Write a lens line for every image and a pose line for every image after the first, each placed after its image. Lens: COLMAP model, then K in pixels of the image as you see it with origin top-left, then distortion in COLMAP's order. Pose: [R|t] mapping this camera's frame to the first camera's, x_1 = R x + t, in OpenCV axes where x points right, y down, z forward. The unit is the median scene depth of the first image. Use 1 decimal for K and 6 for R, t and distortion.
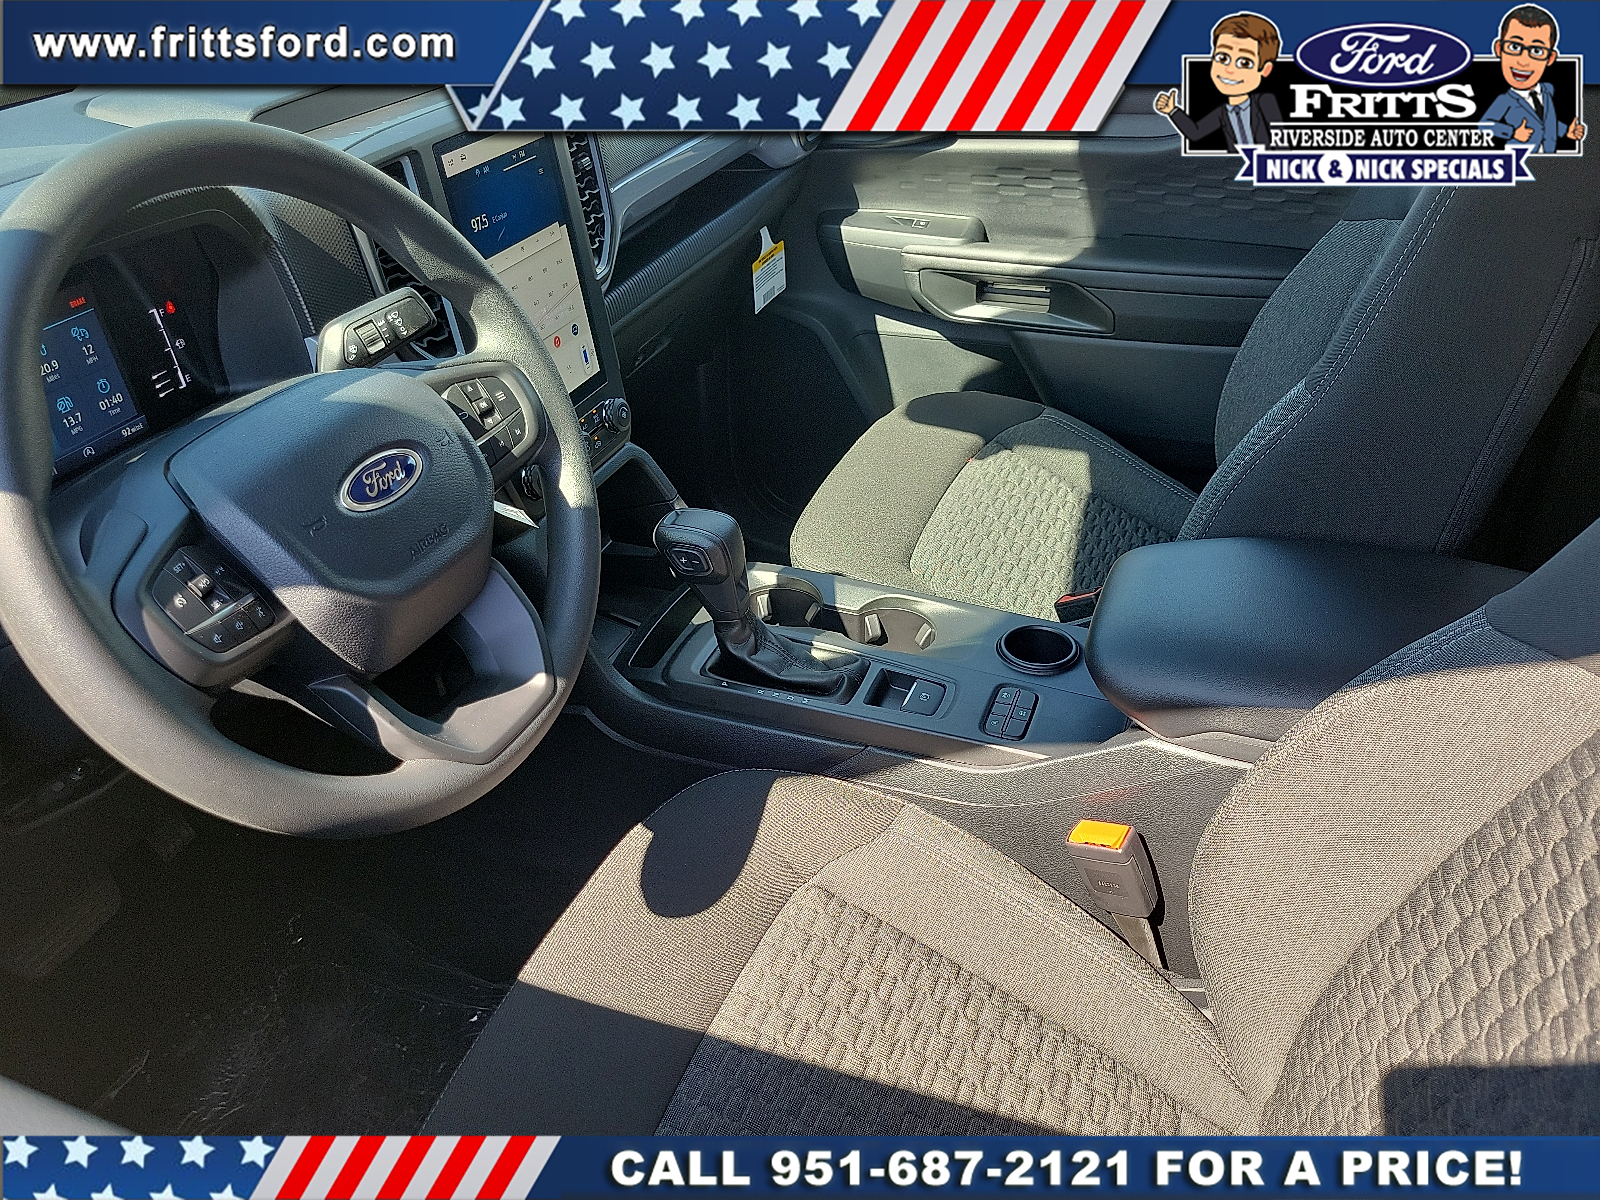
lens RADIAL K [[1217.6, 0, 799.1], [0, 1217.6, 599.3], [0, 0, 1]] dist [-0.000715, 0.003059]
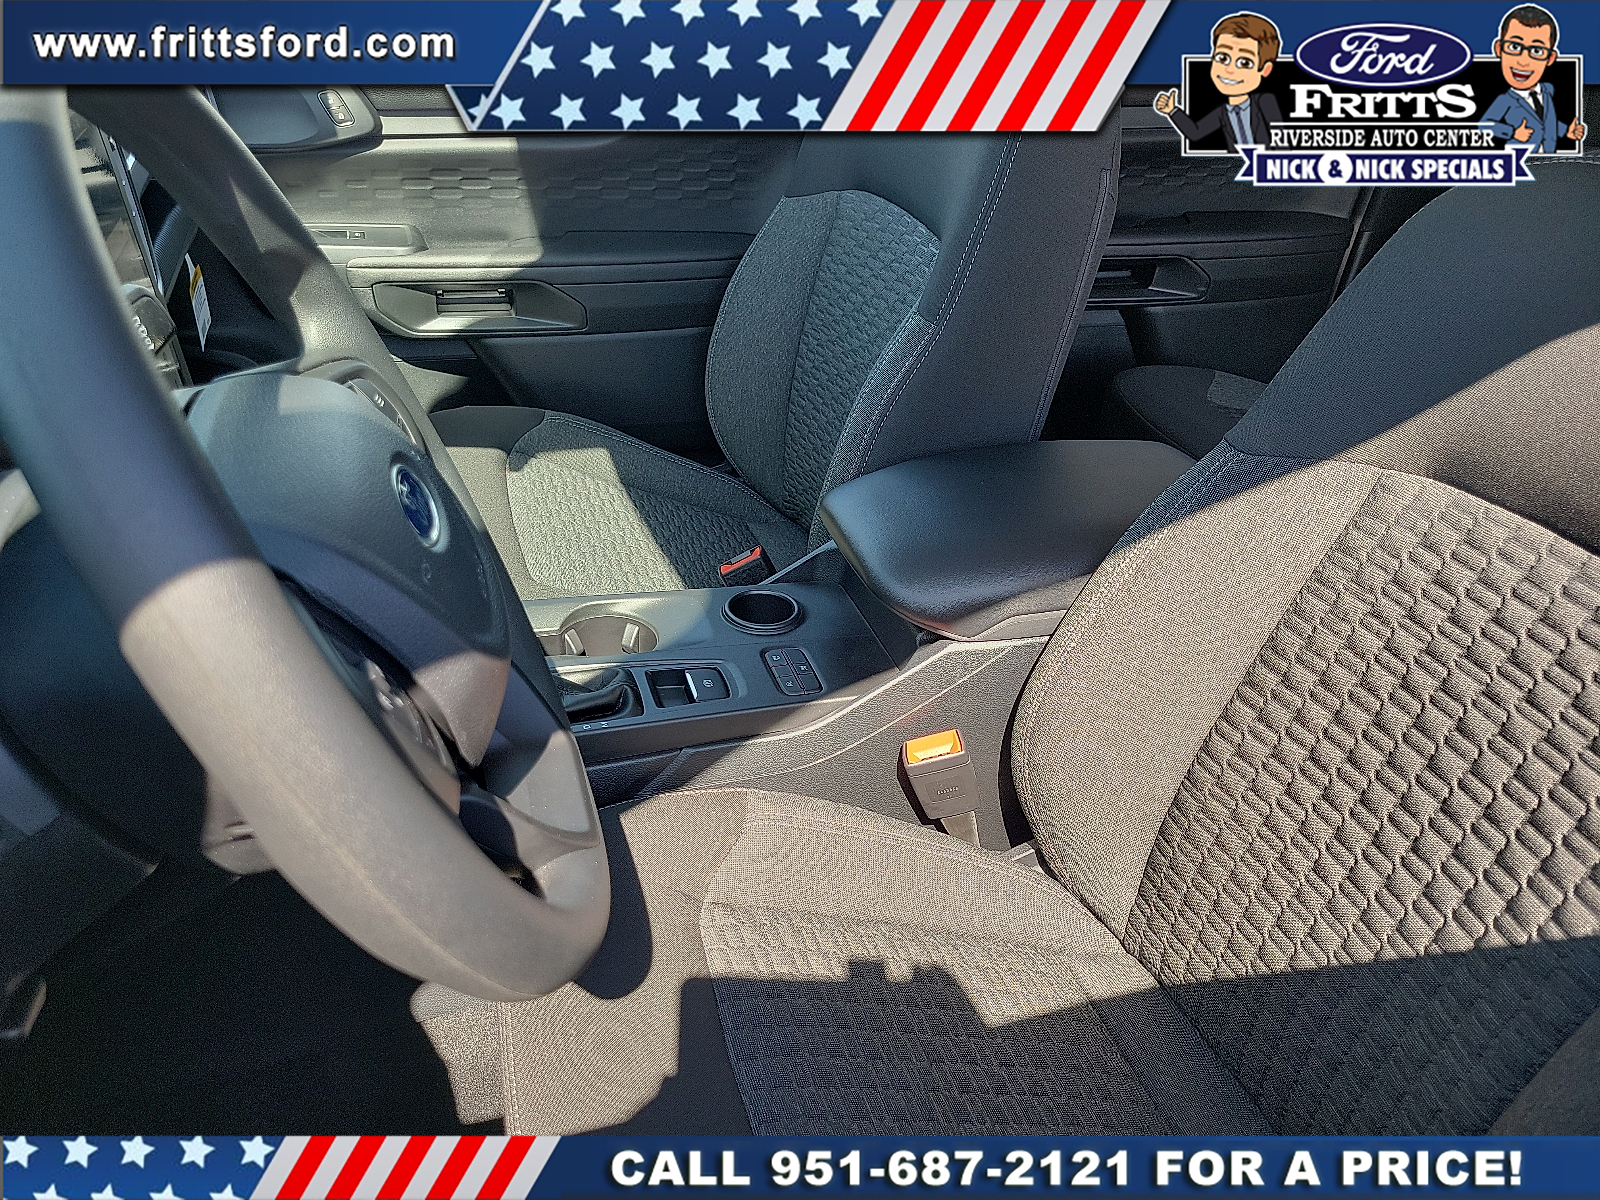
lens RADIAL K [[1217.6, 0, 799.6], [0, 1217.6, 600.7], [0, 0, 1]] dist [-0.000715, 0.003059]
pose [[0.761267, -0.241959, 0.601605, -0.264463], [0.262695, 0.963309, 0.055021, -0.011066], [-0.592844, 0.116153, 0.796897, 0.120961]]
